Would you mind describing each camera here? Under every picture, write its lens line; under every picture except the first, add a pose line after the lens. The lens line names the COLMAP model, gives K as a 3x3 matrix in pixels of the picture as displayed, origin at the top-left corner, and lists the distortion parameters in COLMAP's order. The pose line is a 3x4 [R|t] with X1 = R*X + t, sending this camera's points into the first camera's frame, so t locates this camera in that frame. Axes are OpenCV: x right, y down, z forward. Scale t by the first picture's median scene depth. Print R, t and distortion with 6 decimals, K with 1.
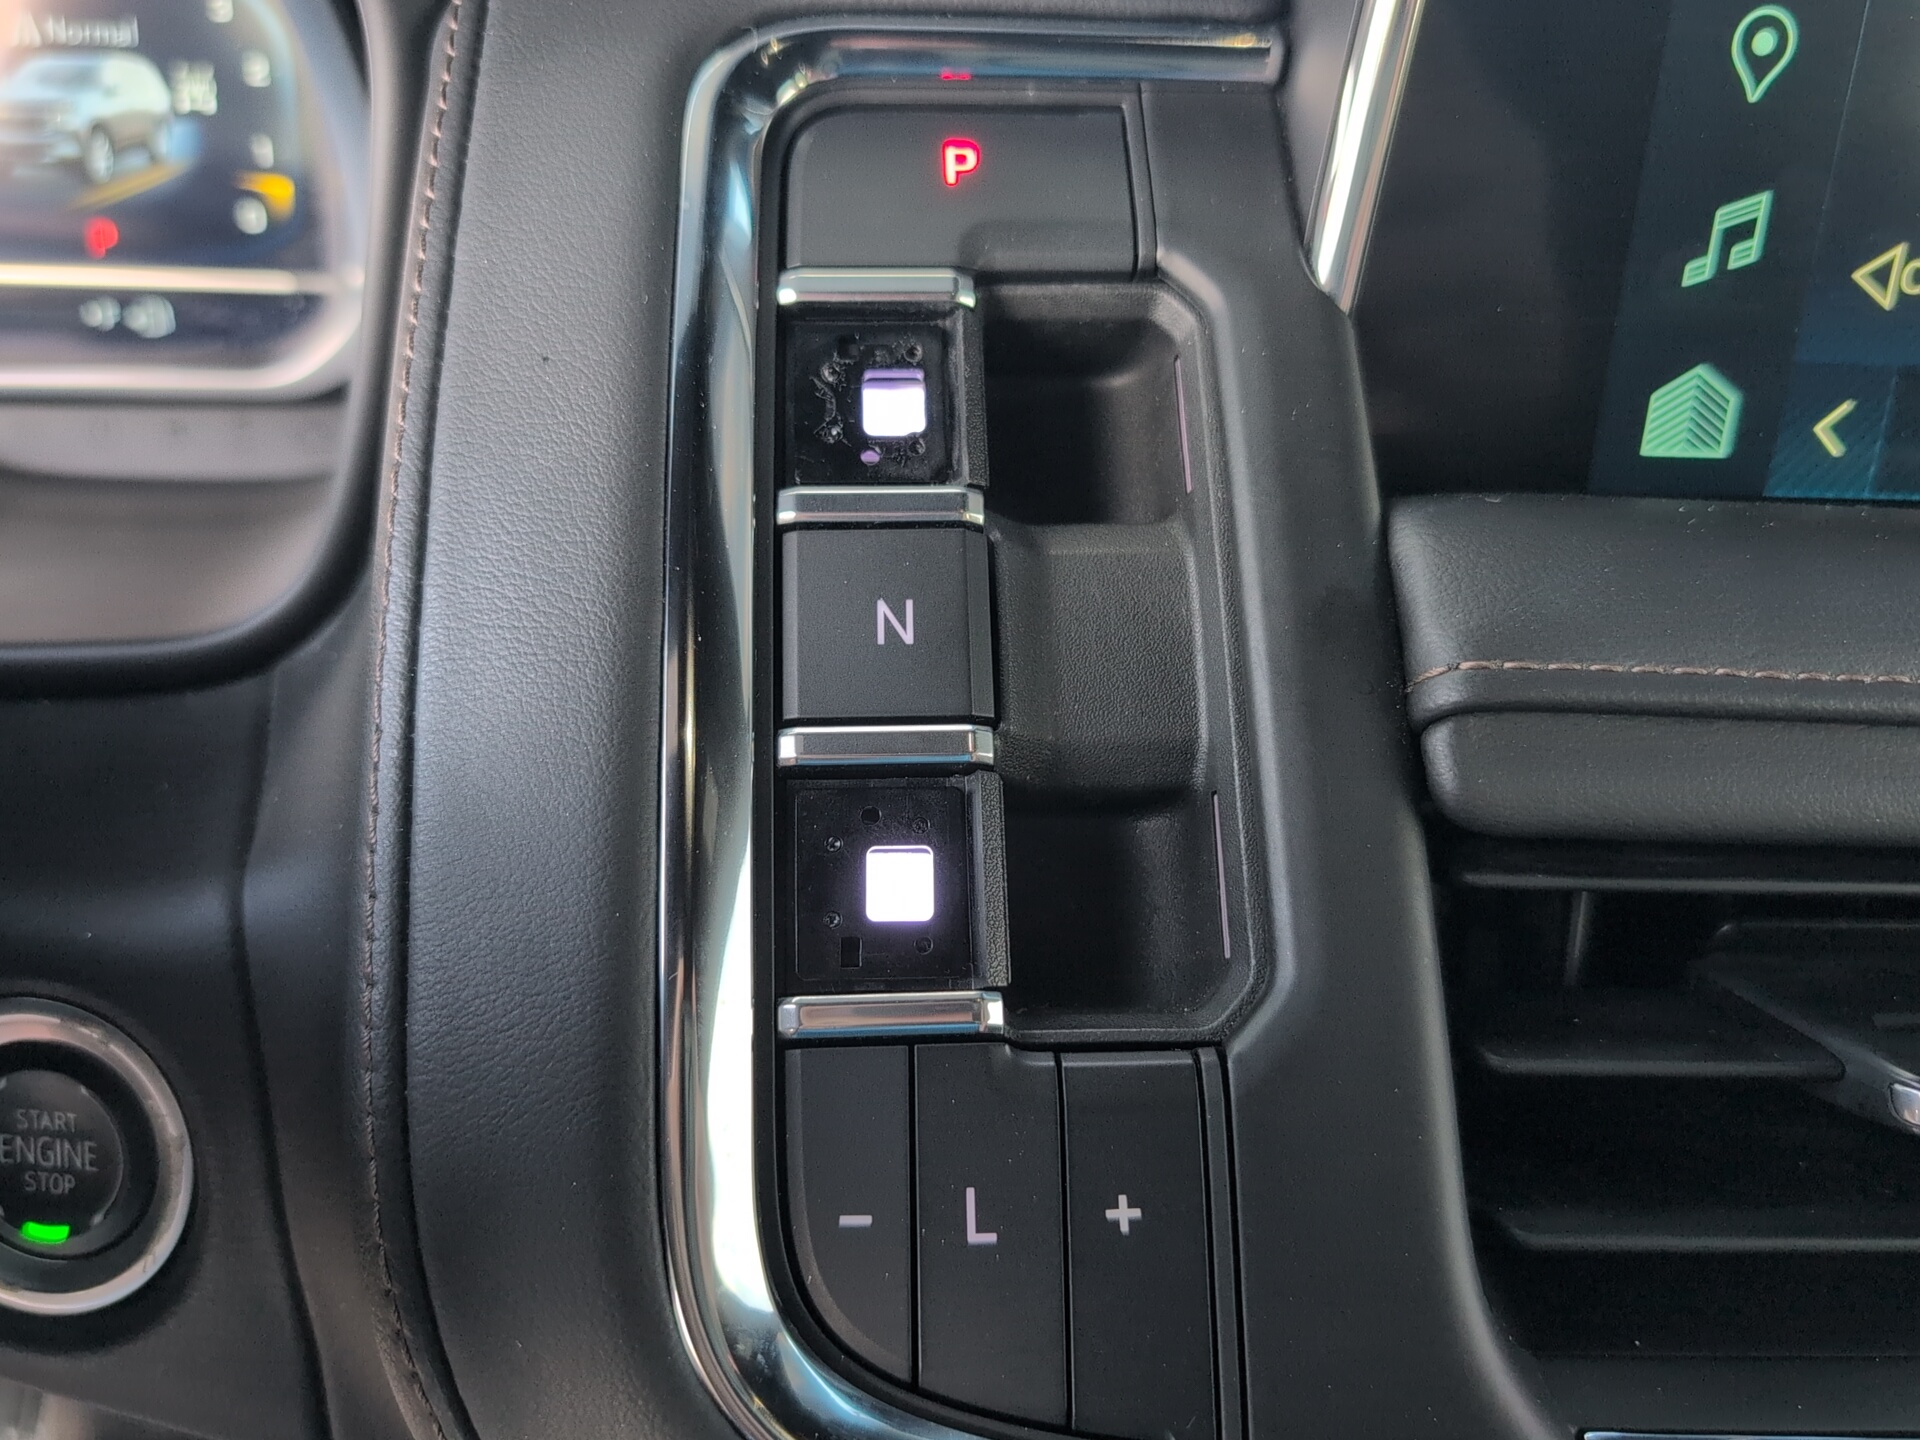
lens RADIAL K [[1580.3, 0, 957.5], [0, 1580.3, 701.5], [0, 0, 1]] dist [-0.004724, -0.002657]
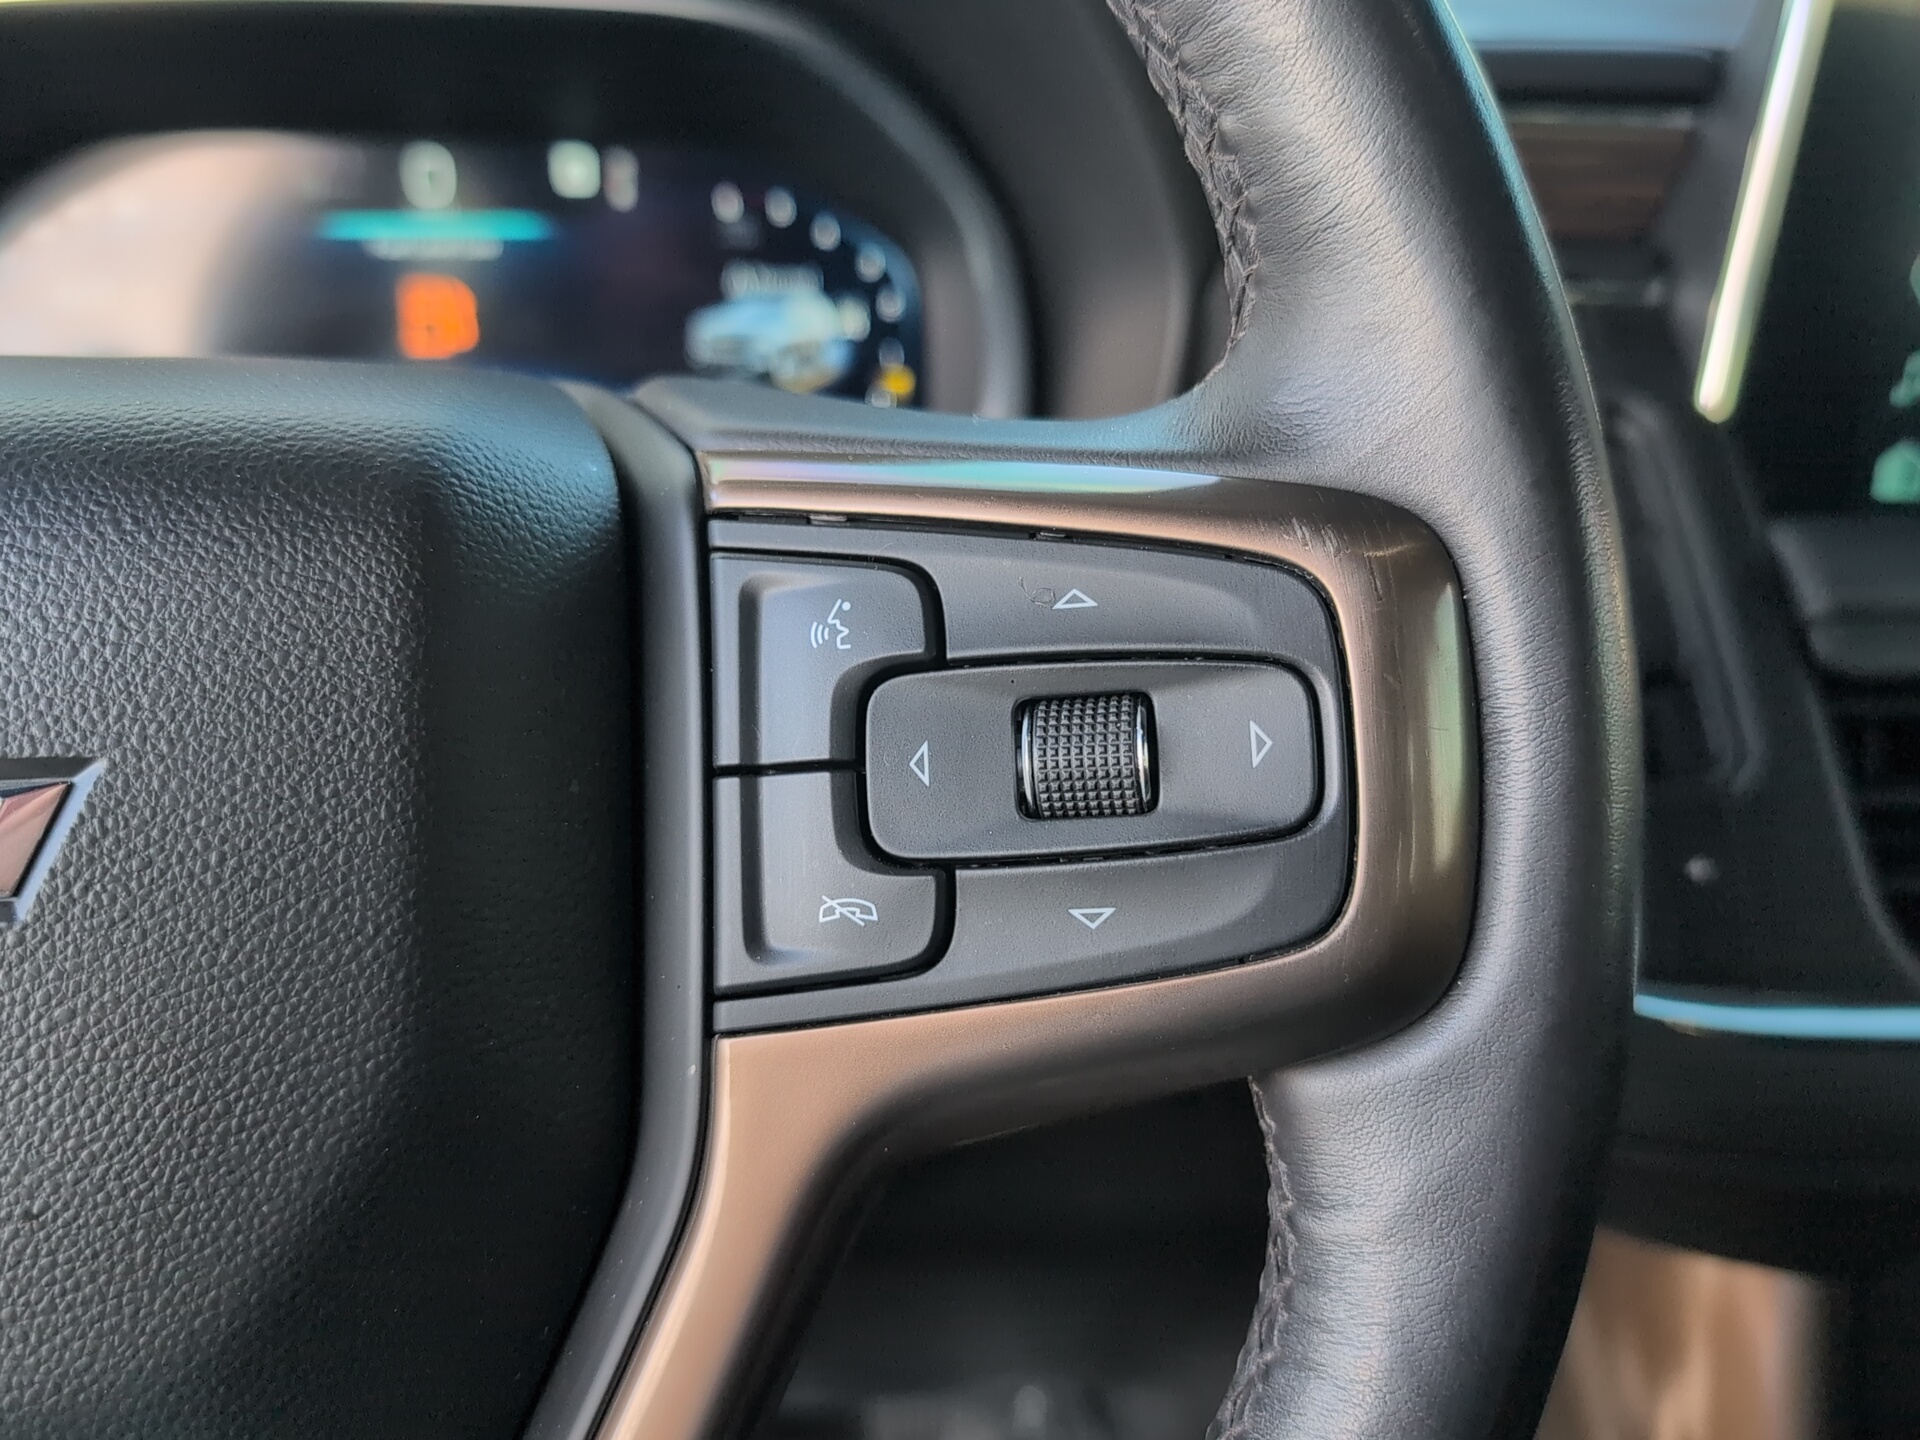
lens RADIAL K [[1599.3, 0, 934.4], [0, 1599.3, 713.0], [0, 0, 1]] dist [0.005216, -0.005352]
pose [[0.999167, -0.040693, -0.003010, -0.669535], [0.040048, 0.992120, -0.118719, 0.263648], [0.007818, 0.118500, 0.992923, -0.736617]]
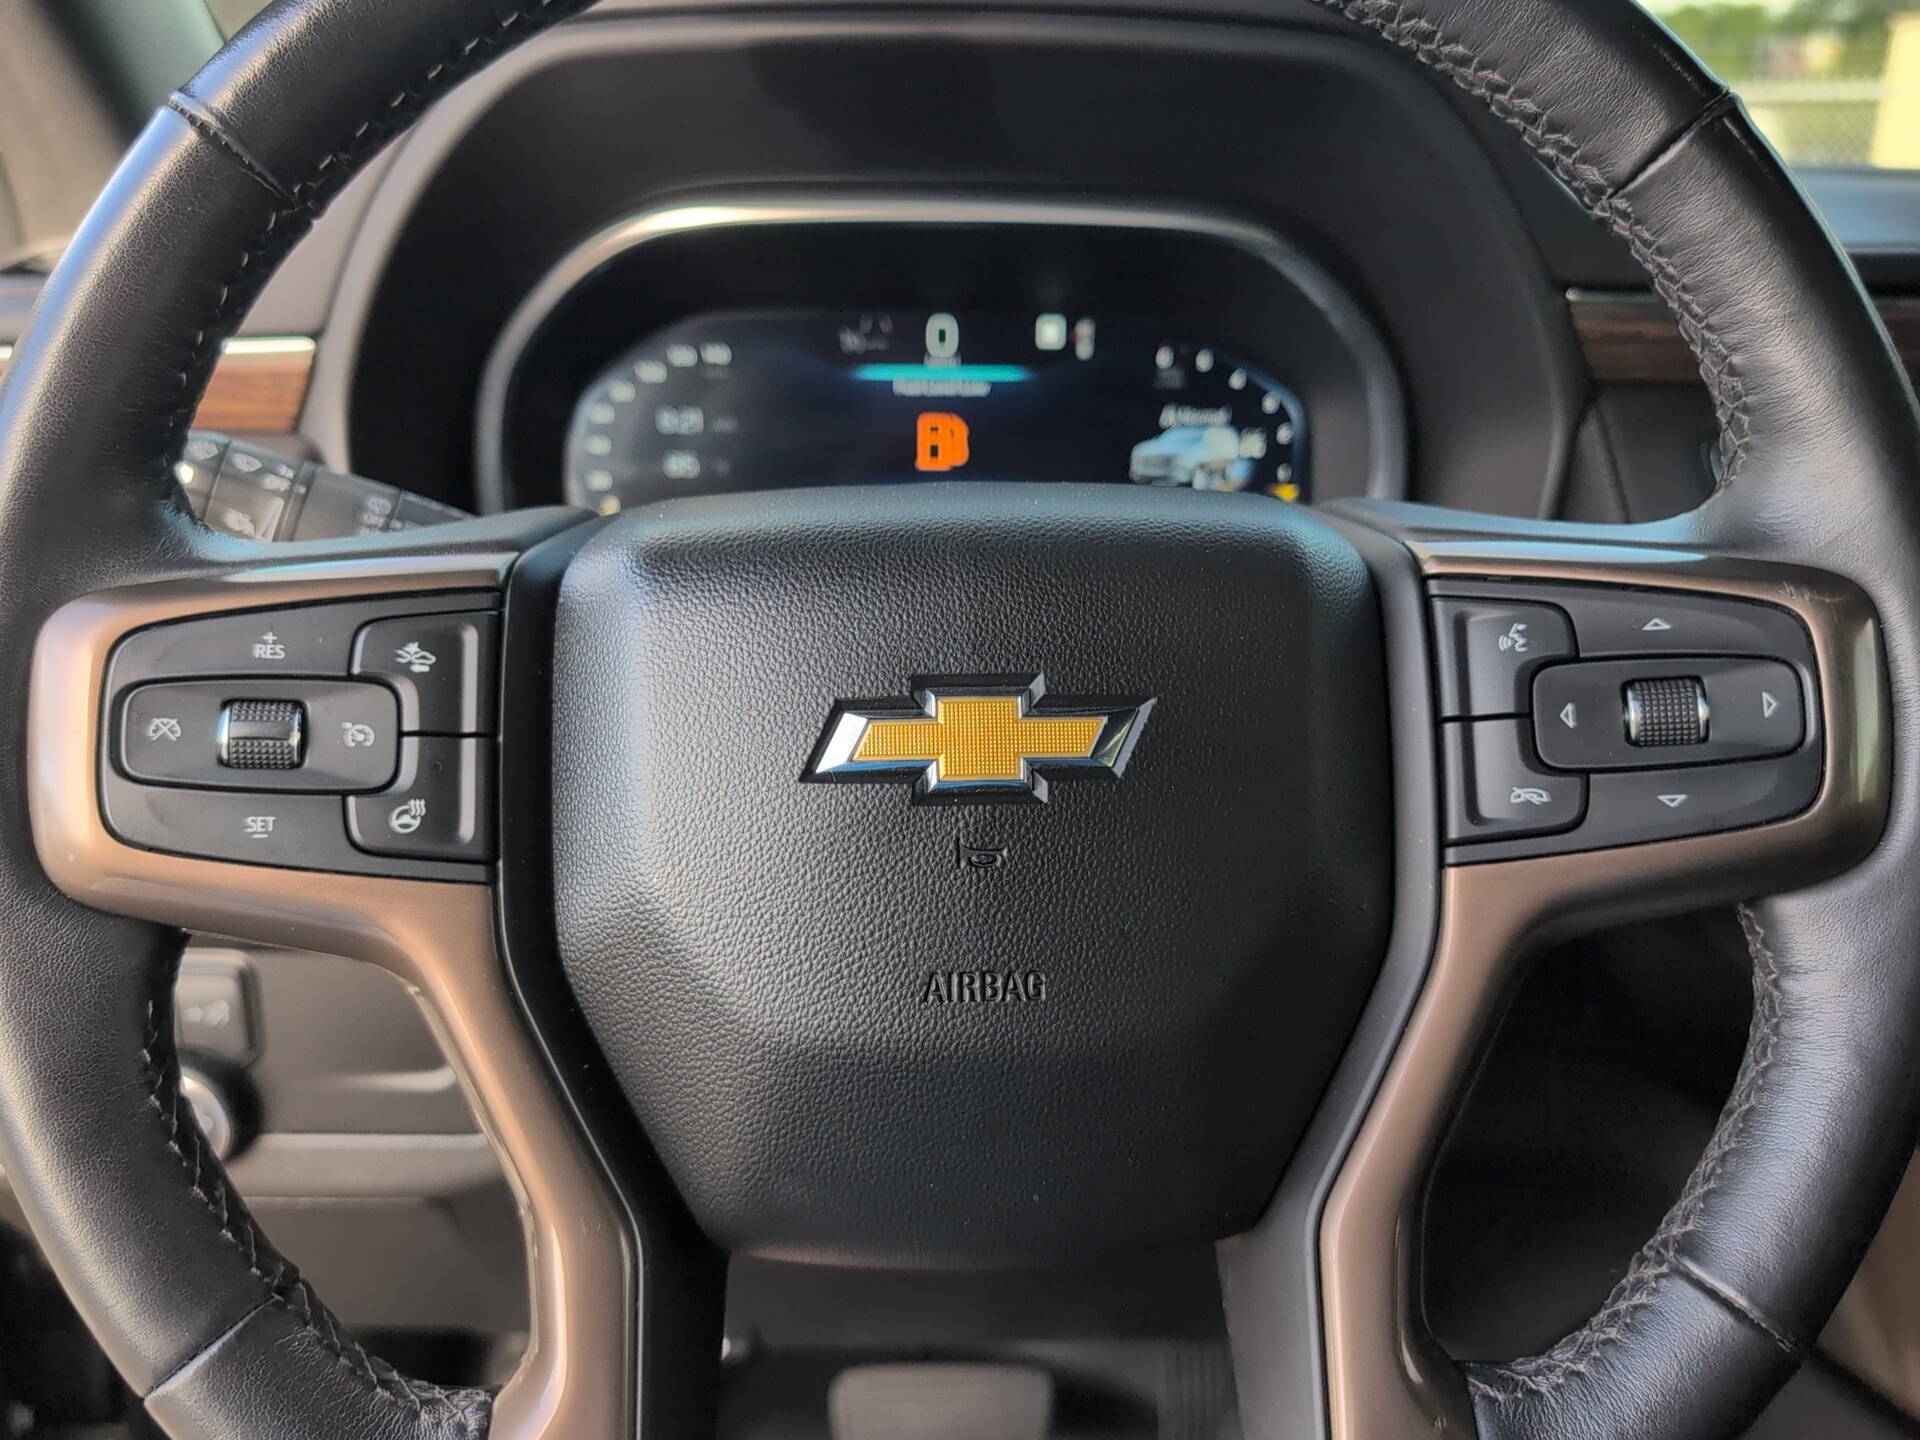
lens RADIAL K [[1576.7, 0, 960.0], [0, 1576.7, 720.0], [0, 0, 1]] dist [0.009238, -0.006091]
pose [[0.997664, -0.022308, -0.064568, -1.169518], [0.010843, 0.984907, -0.172744, 0.450452], [0.067447, 0.171641, 0.982848, -1.416170]]
